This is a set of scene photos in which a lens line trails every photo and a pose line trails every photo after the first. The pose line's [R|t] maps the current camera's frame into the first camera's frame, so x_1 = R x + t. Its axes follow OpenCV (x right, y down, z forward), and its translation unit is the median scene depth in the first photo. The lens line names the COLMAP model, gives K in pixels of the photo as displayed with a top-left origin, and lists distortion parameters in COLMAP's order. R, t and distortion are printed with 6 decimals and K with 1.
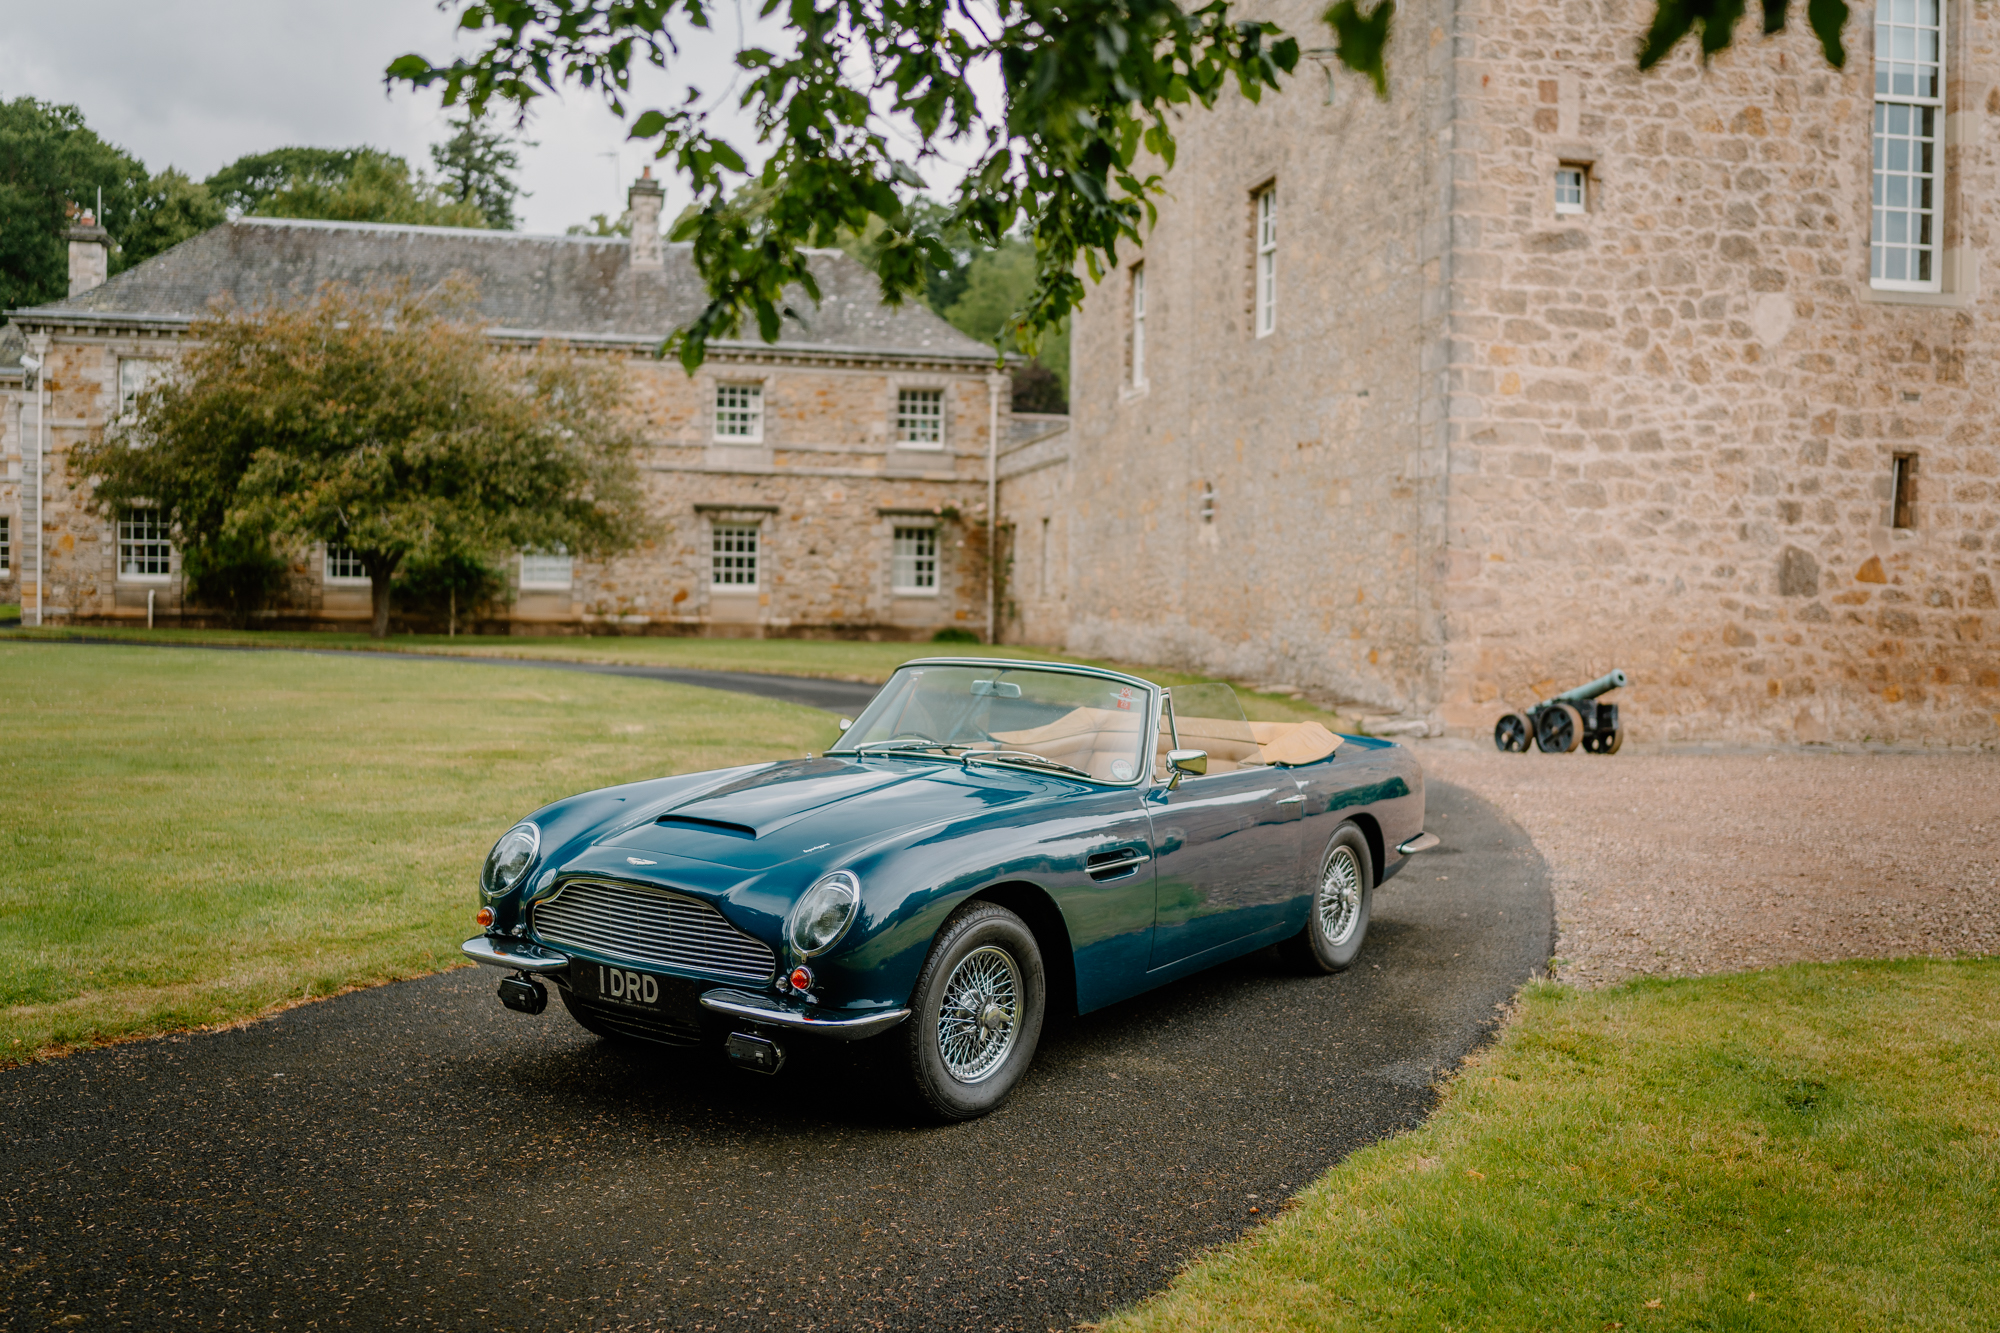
lens RADIAL K [[1860.9, 0, 995.0], [0, 1860.9, 662.4], [0, 0, 1]] dist [0.003936, -0.028013]
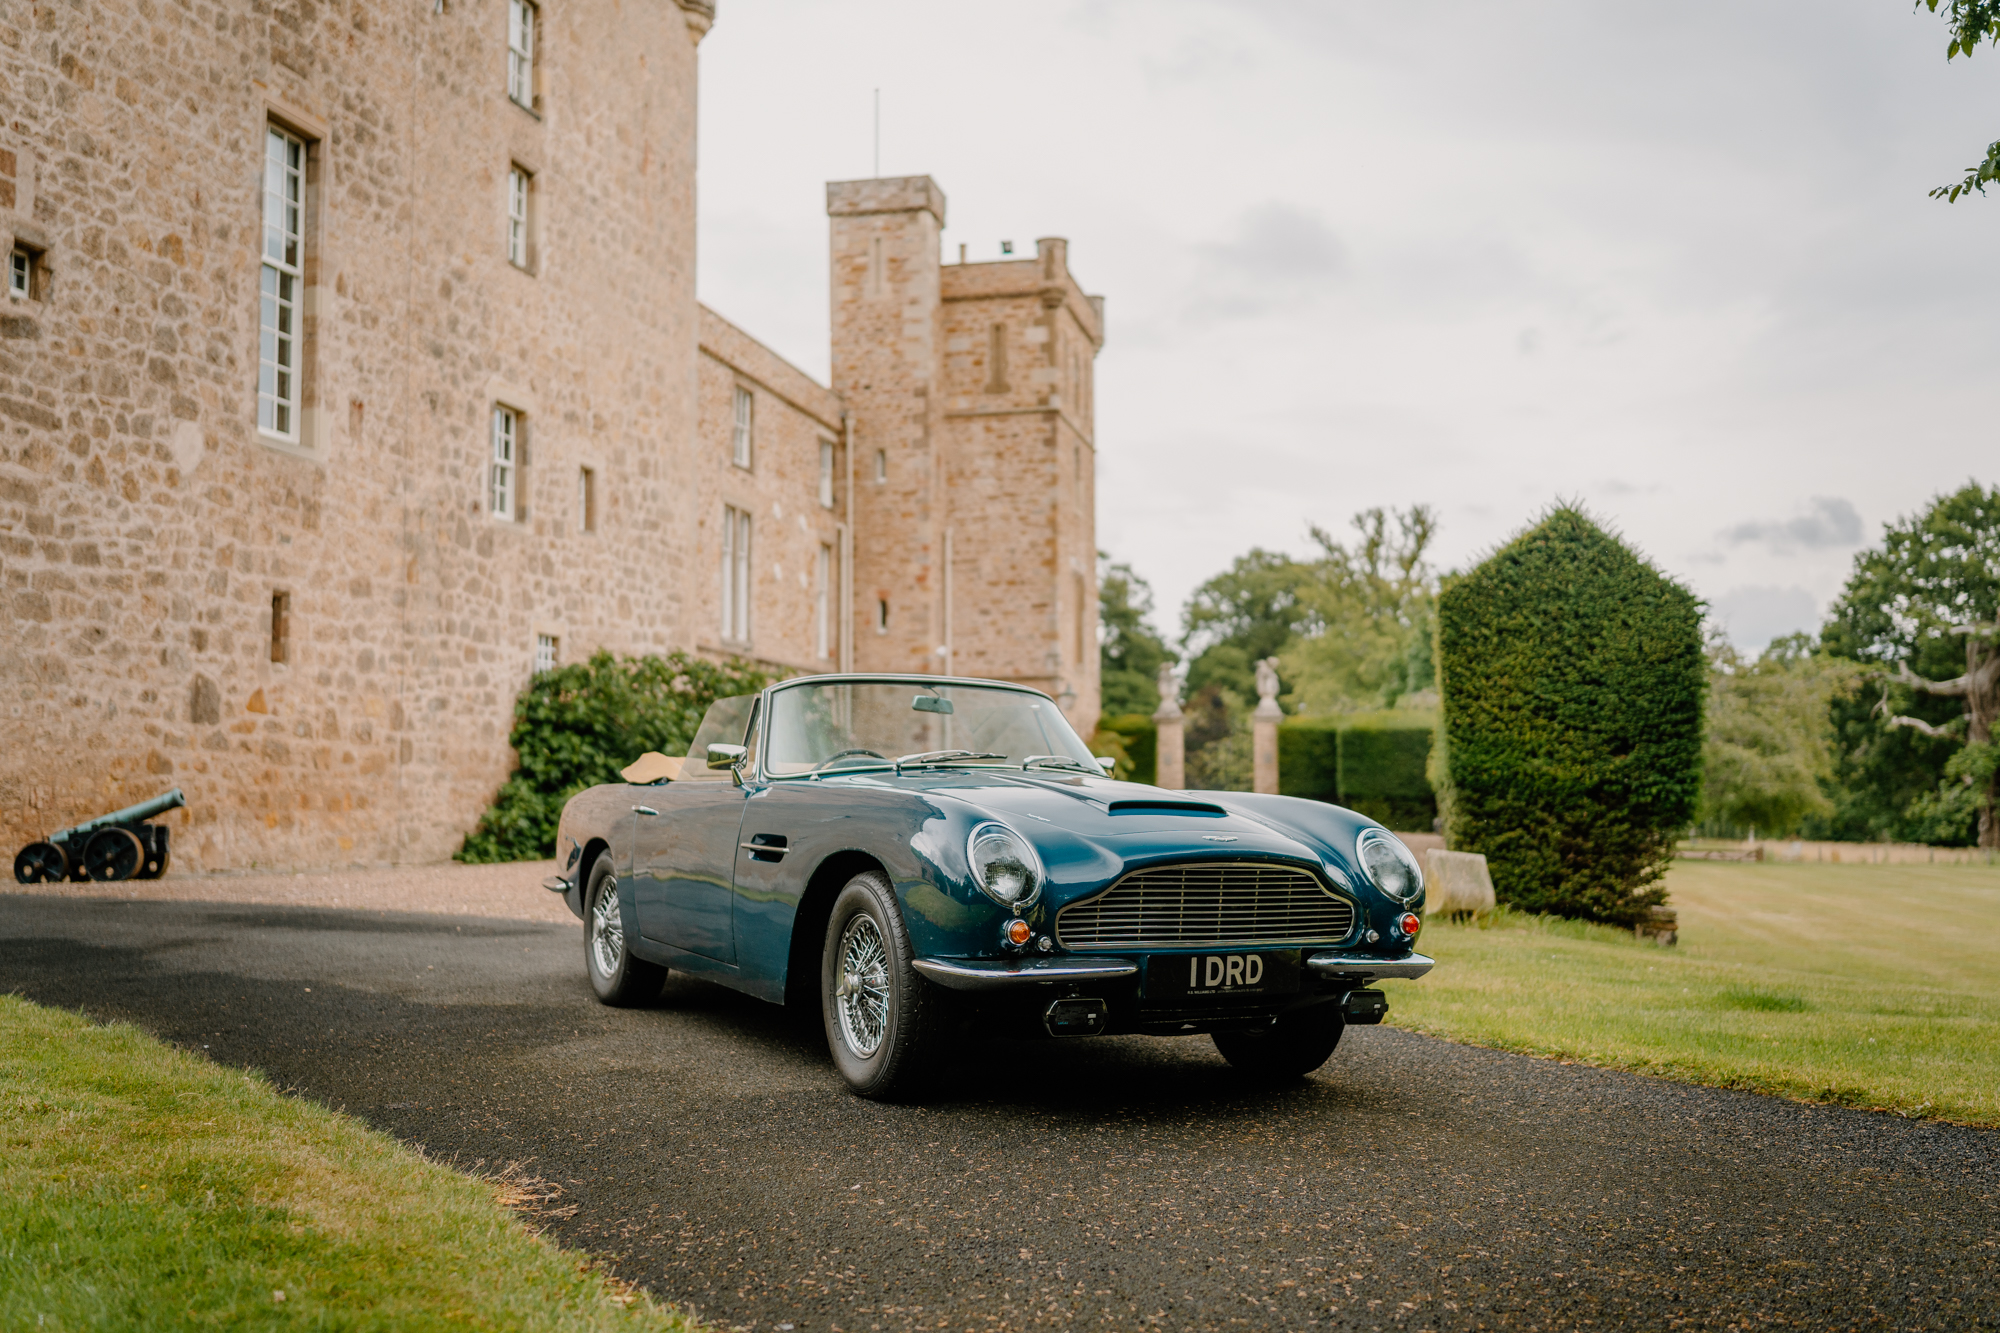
lens RADIAL K [[1862.2, 0, 1004.1], [0, 1862.2, 661.3], [0, 0, 1]] dist [-0.001761, -0.020697]
pose [[0.436932, 0.051880, 0.897997, -0.283876], [0.036243, 0.996509, -0.075206, 0.021892], [-0.898764, 0.065406, 0.433527, 0.177150]]
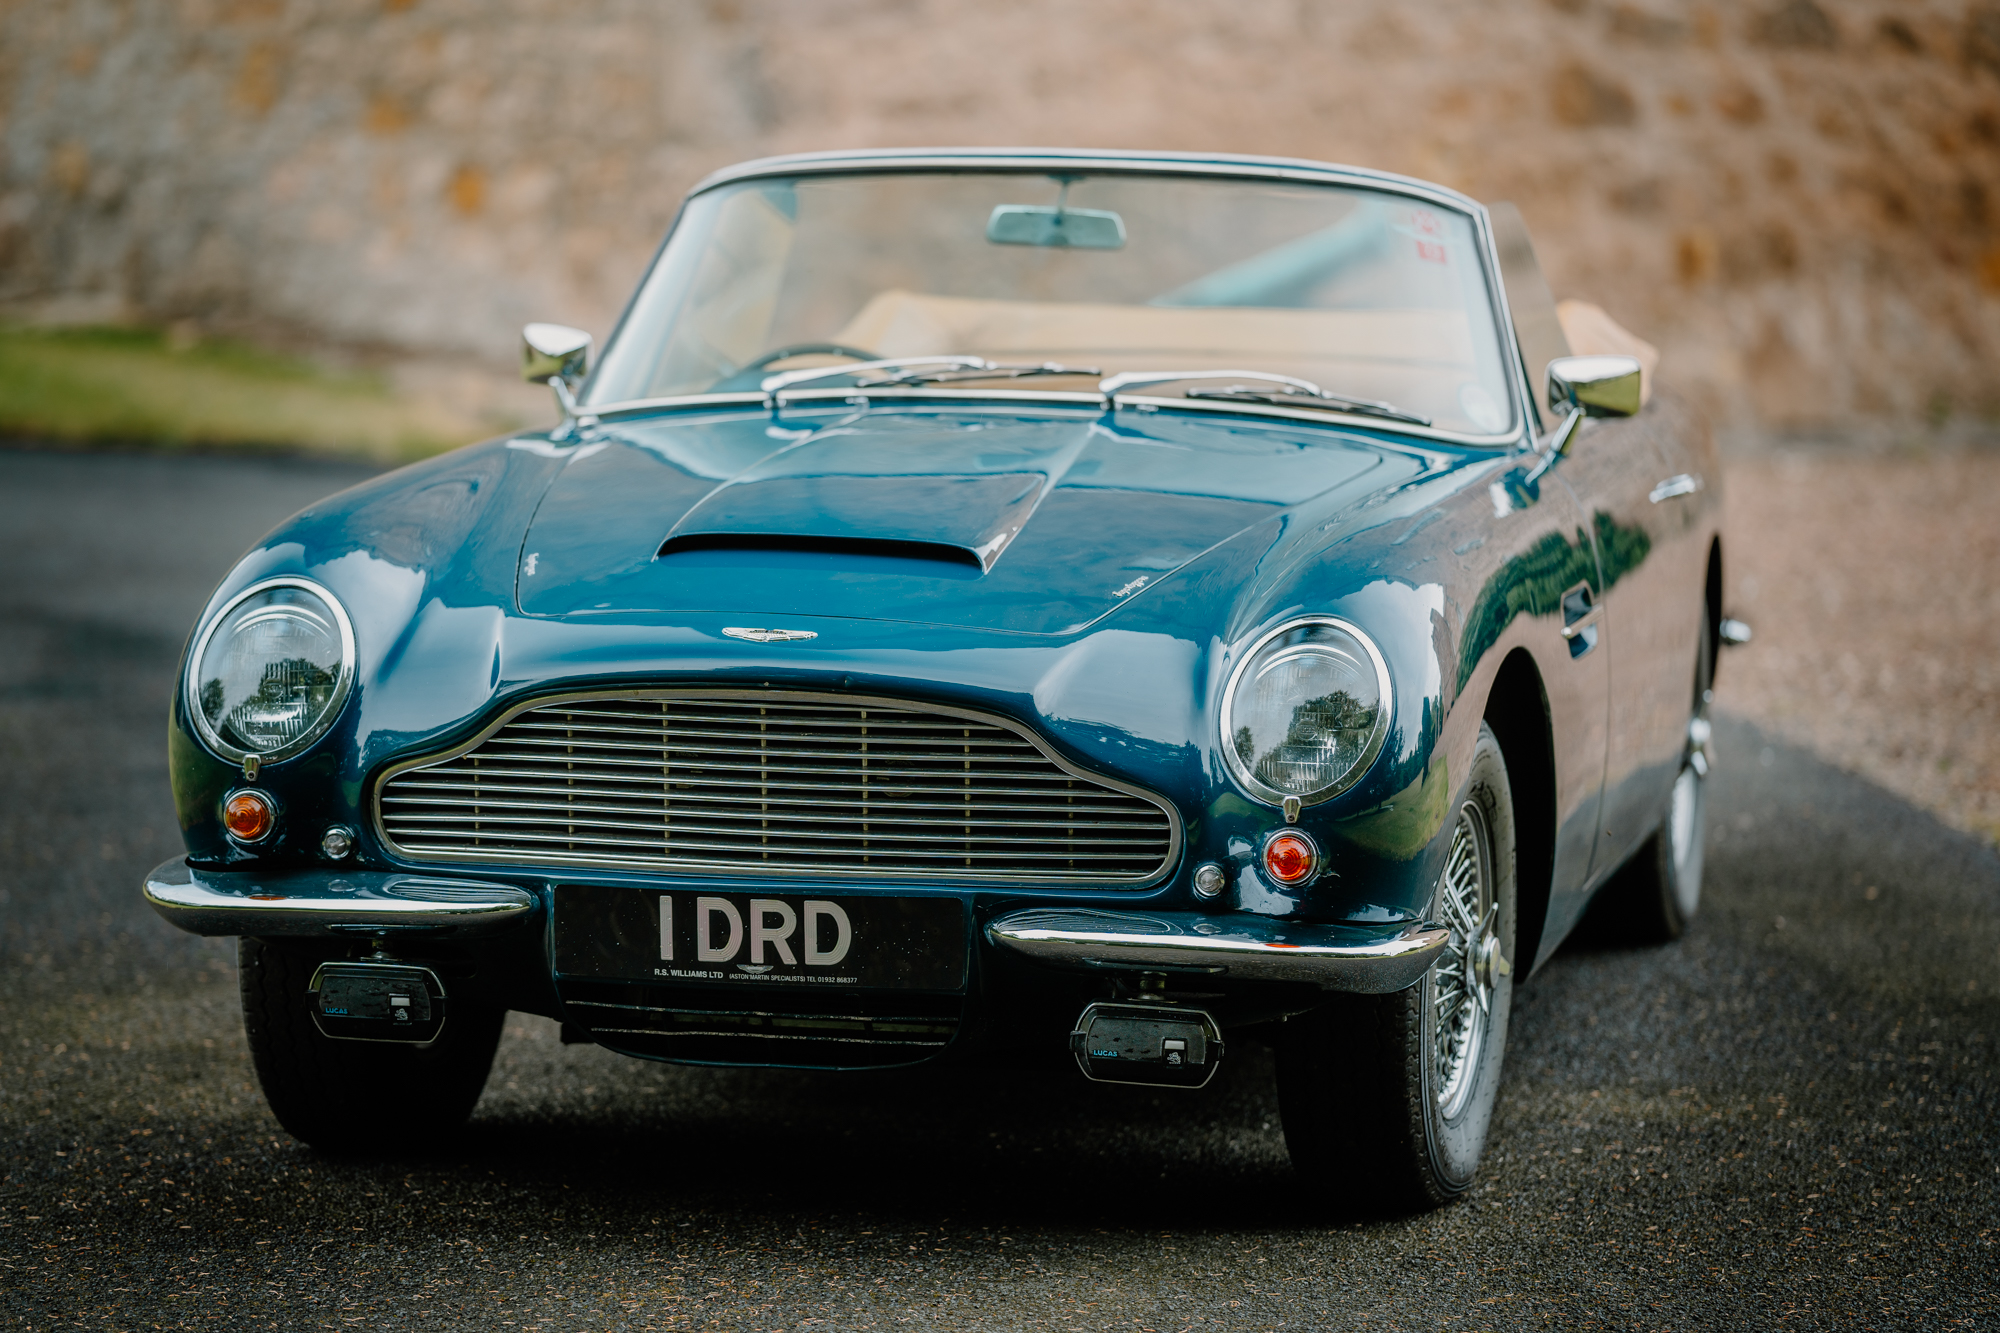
lens RADIAL K [[7542.2, 0, 998.8], [0, 7542.2, 666.7], [0, 0, 1]] dist [0.003964, 2.511478]
pose [[0.916530, -0.047001, 0.397195, -0.211090], [0.025717, 0.997942, 0.058747, 0.004241], [-0.399138, -0.043628, 0.915852, -0.146784]]
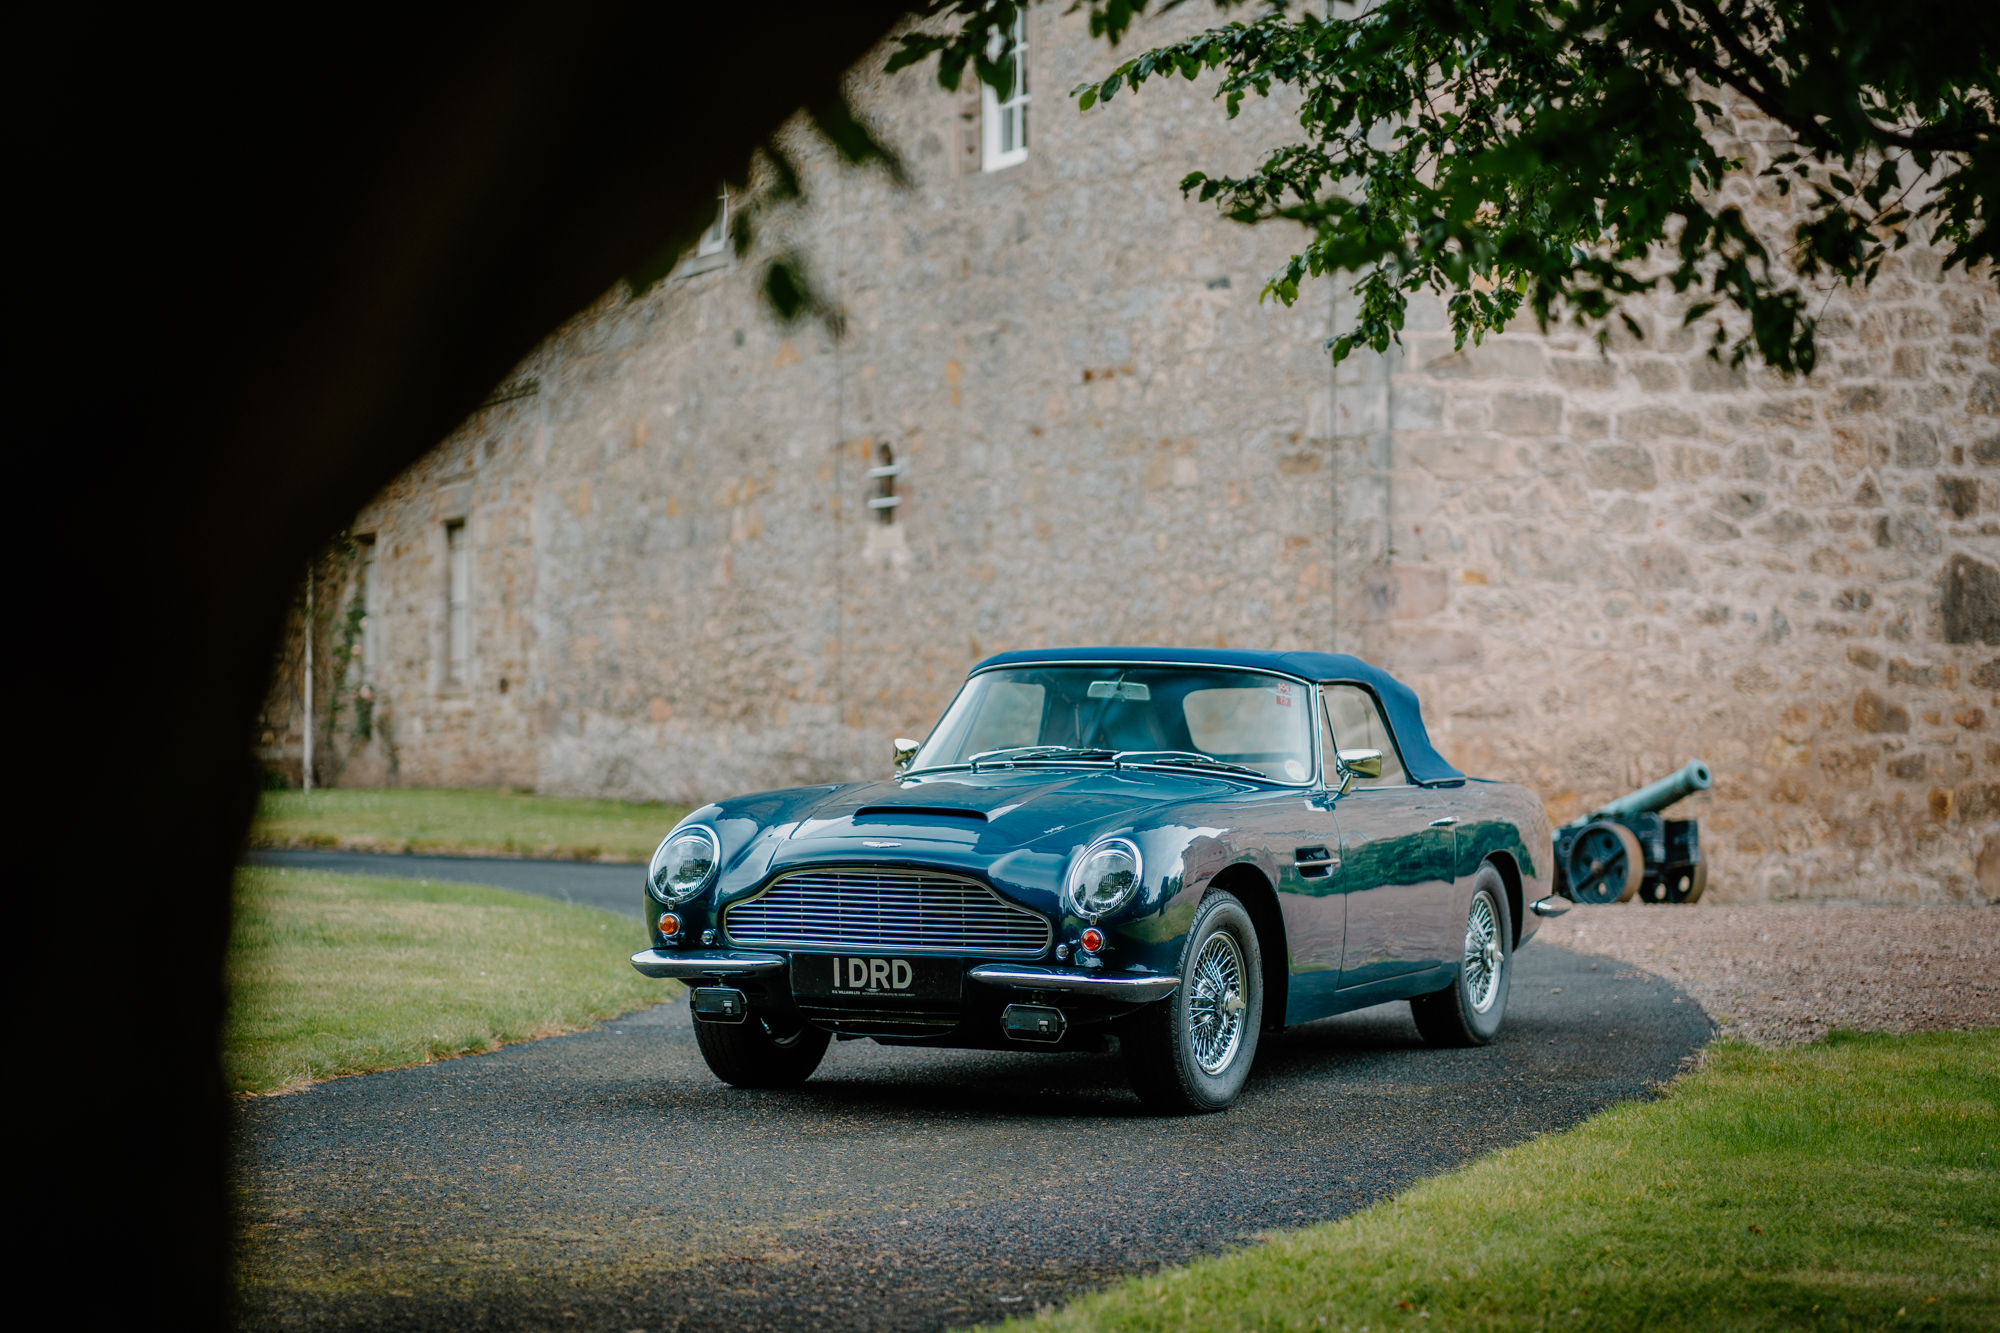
lens RADIAL K [[4732.8, 0, 992.7], [0, 4732.8, 661.5], [0, 0, 1]] dist [0.010934, 0.006037]
pose [[0.978535, -0.008860, 0.205891, -0.164804], [0.019051, 0.998686, -0.047566, 0.033689], [-0.205199, 0.050468, 0.977418, -0.362798]]
